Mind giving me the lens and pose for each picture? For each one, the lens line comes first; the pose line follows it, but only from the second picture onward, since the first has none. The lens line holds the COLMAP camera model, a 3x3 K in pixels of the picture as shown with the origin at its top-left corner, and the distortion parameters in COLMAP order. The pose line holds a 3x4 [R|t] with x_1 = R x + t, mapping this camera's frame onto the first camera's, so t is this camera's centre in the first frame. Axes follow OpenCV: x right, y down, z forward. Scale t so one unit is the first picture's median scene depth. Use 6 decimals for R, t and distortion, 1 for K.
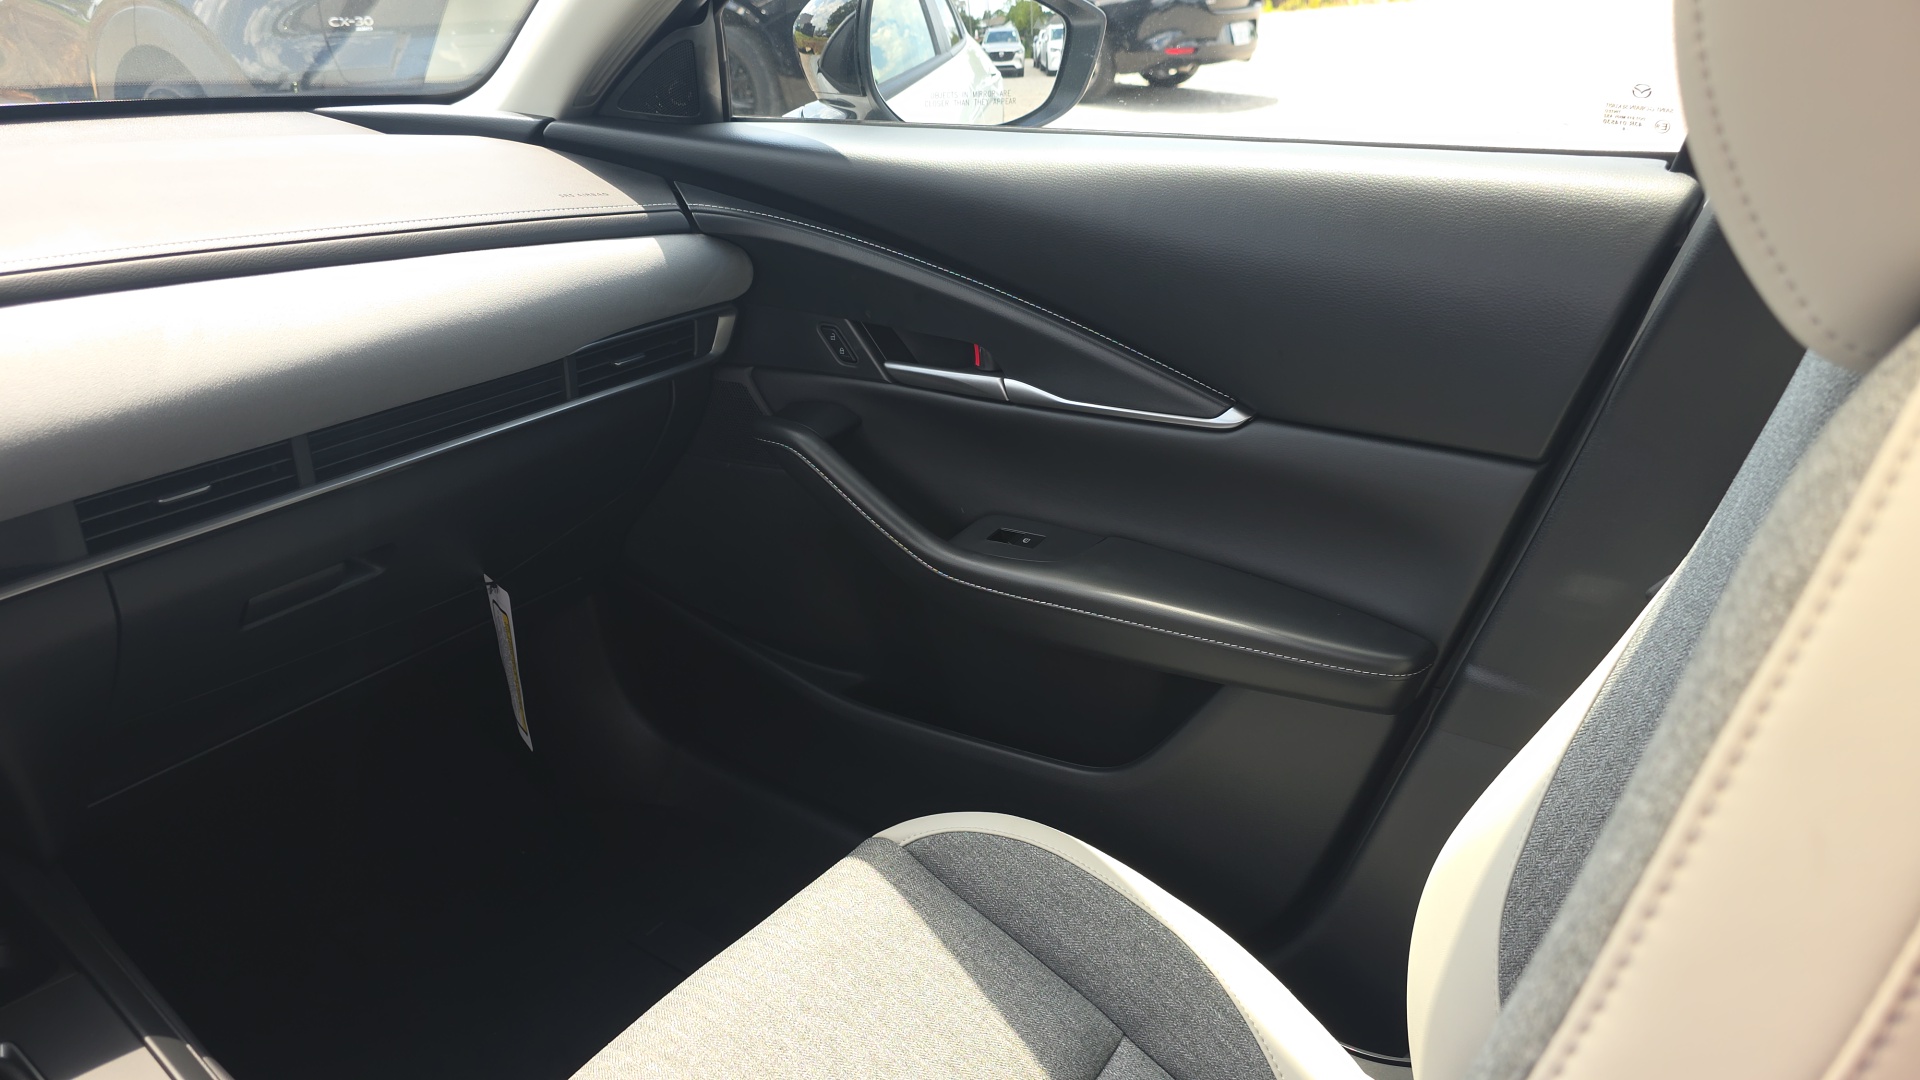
lens RADIAL K [[1298.2, 0, 1026.3], [0, 1298.2, 531.6], [0, 0, 1]] dist [0.024512, -0.000499]
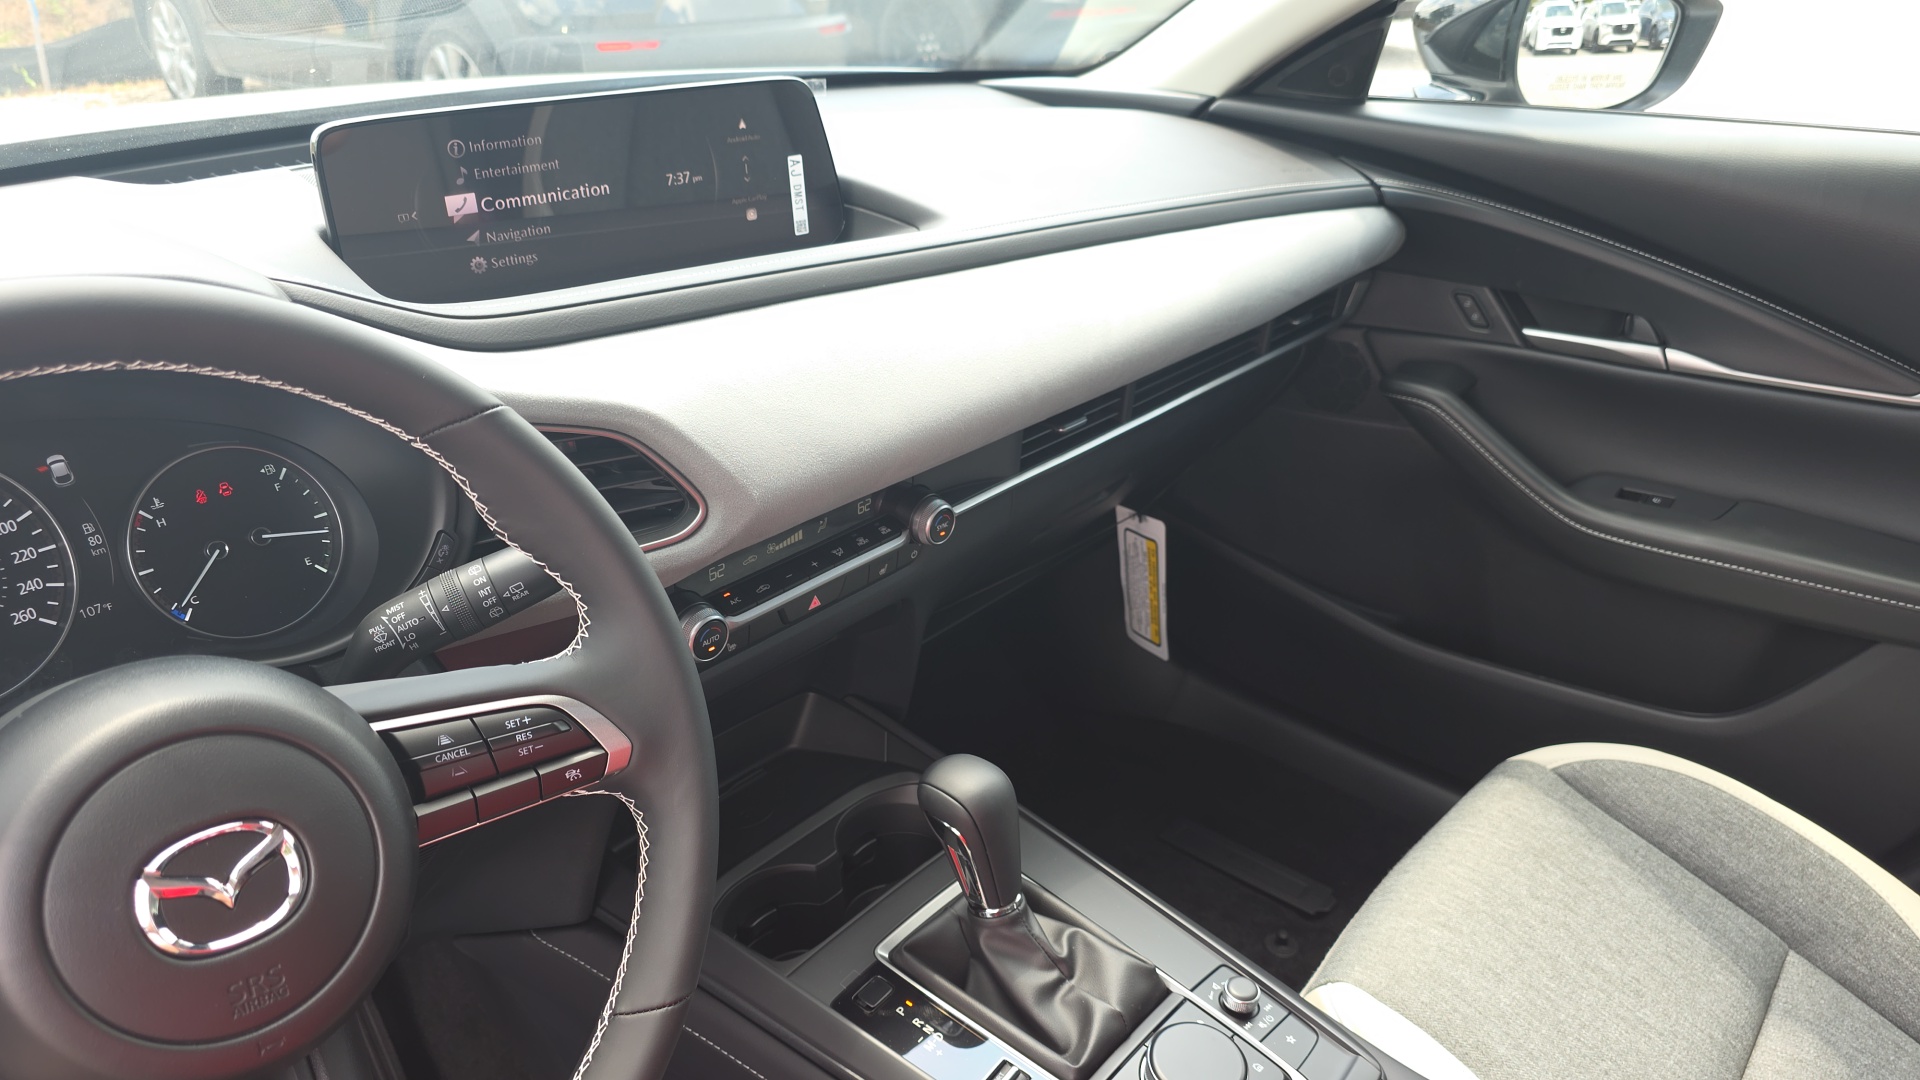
lens RADIAL K [[1320.5, 0, 980.4], [0, 1320.5, 547.0], [0, 0, 1]] dist [0.053256, -0.069533]
pose [[0.994757, 0.055088, -0.086162, -0.470465], [-0.051387, 0.997682, 0.044600, 0.025366], [0.088419, -0.039938, 0.995282, -0.161894]]
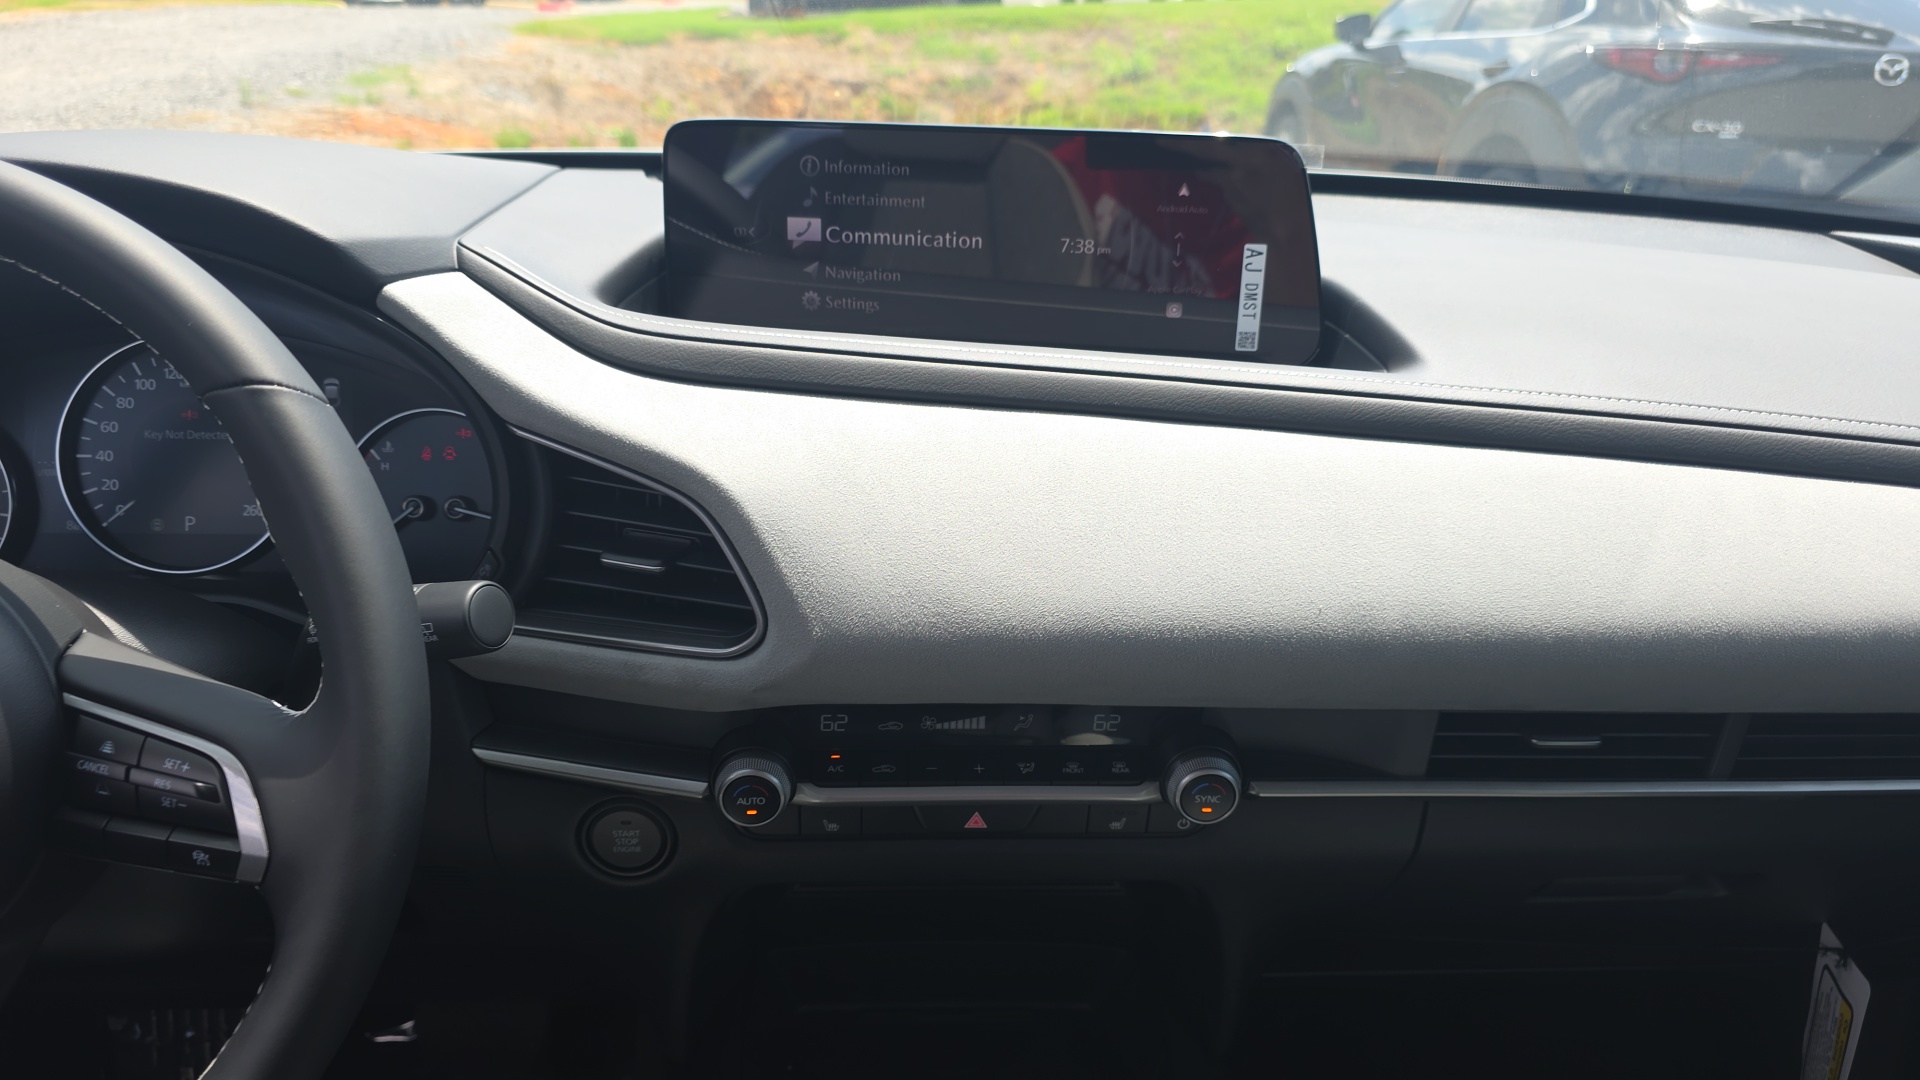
lens RADIAL K [[1308.7, 0, 954.9], [0, 1308.7, 572.4], [0, 0, 1]] dist [0.028896, -0.002789]
pose [[0.613117, 0.322860, -0.721006, -0.274196], [-0.356502, 0.927535, 0.112185, -0.057850], [0.704978, 0.188258, 0.683787, 0.196069]]
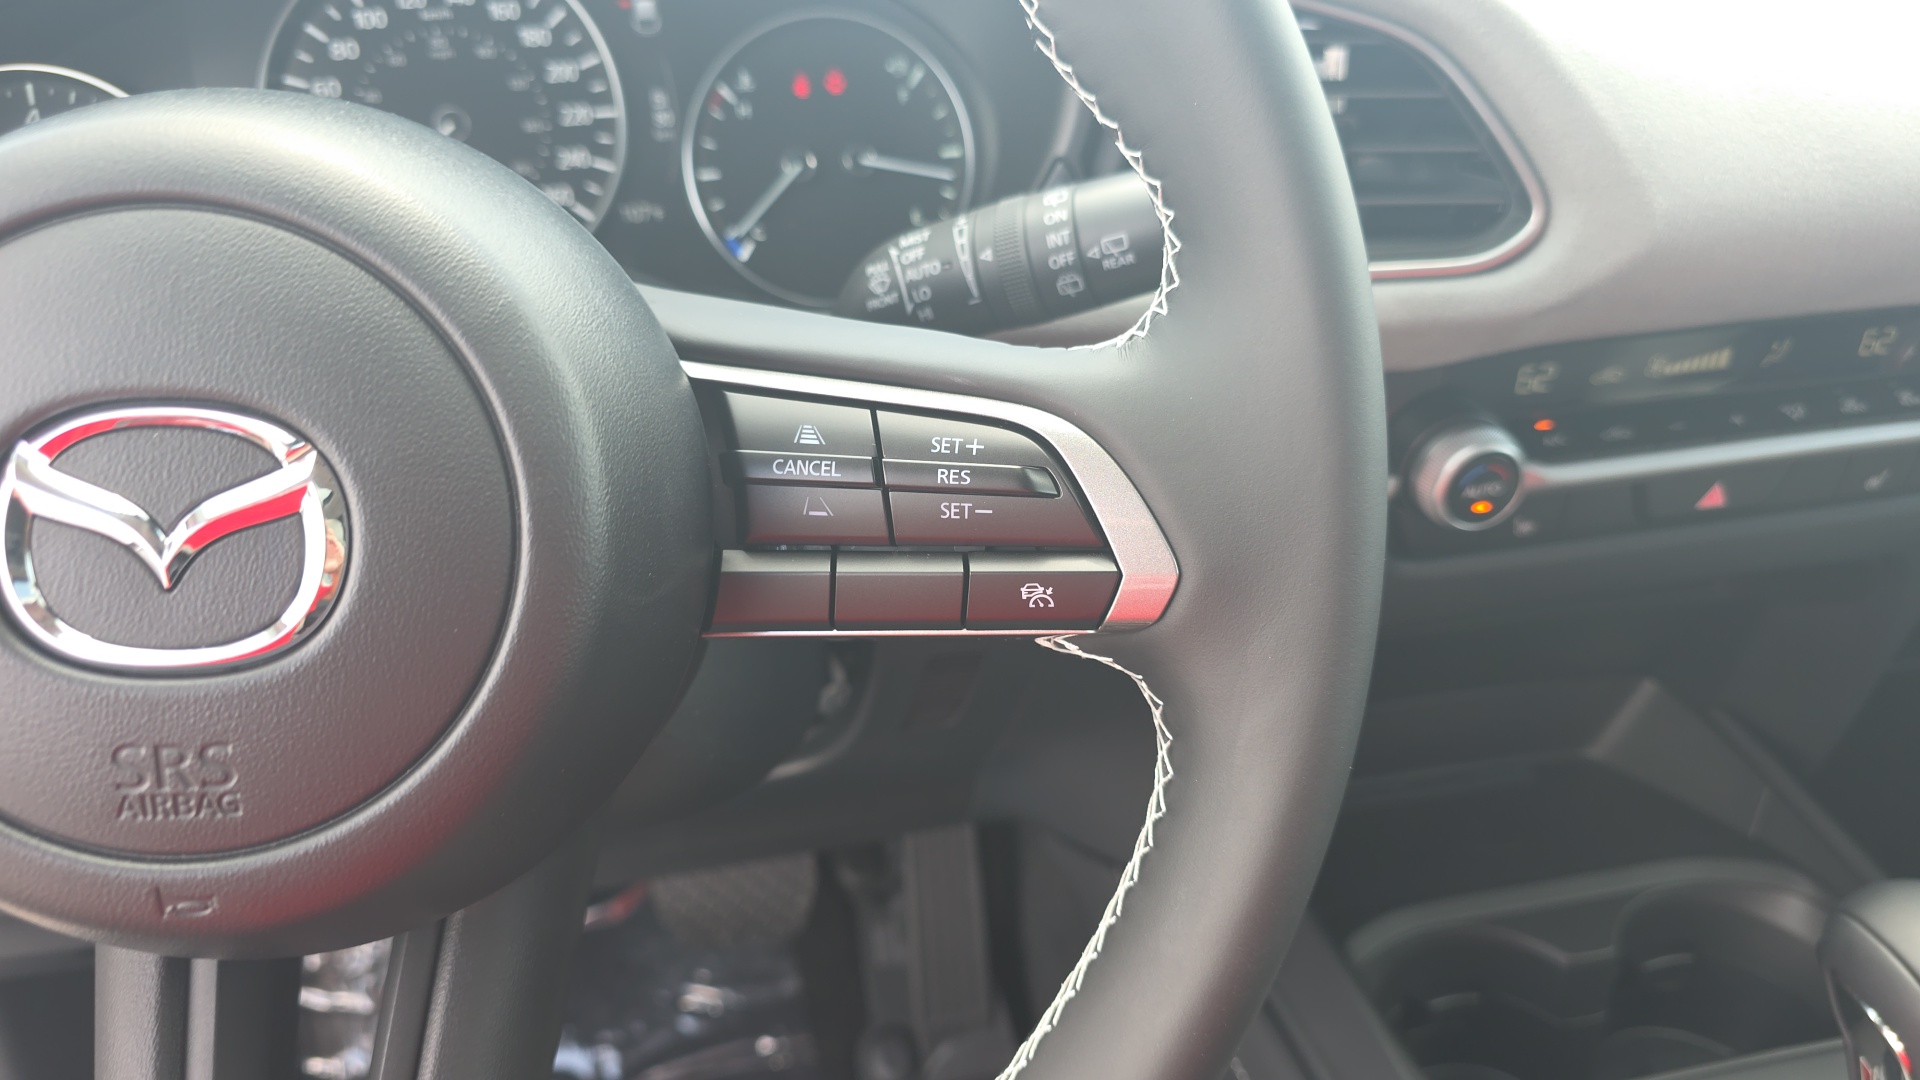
lens RADIAL K [[1347.4, 0, 980.5], [0, 1347.4, 549.8], [0, 0, 1]] dist [0.049776, -0.103966]
pose [[0.716152, 0.319151, -0.620700, -0.531027], [-0.261692, 0.947233, 0.185113, 0.094806], [0.647027, 0.029863, 0.761882, 0.141979]]
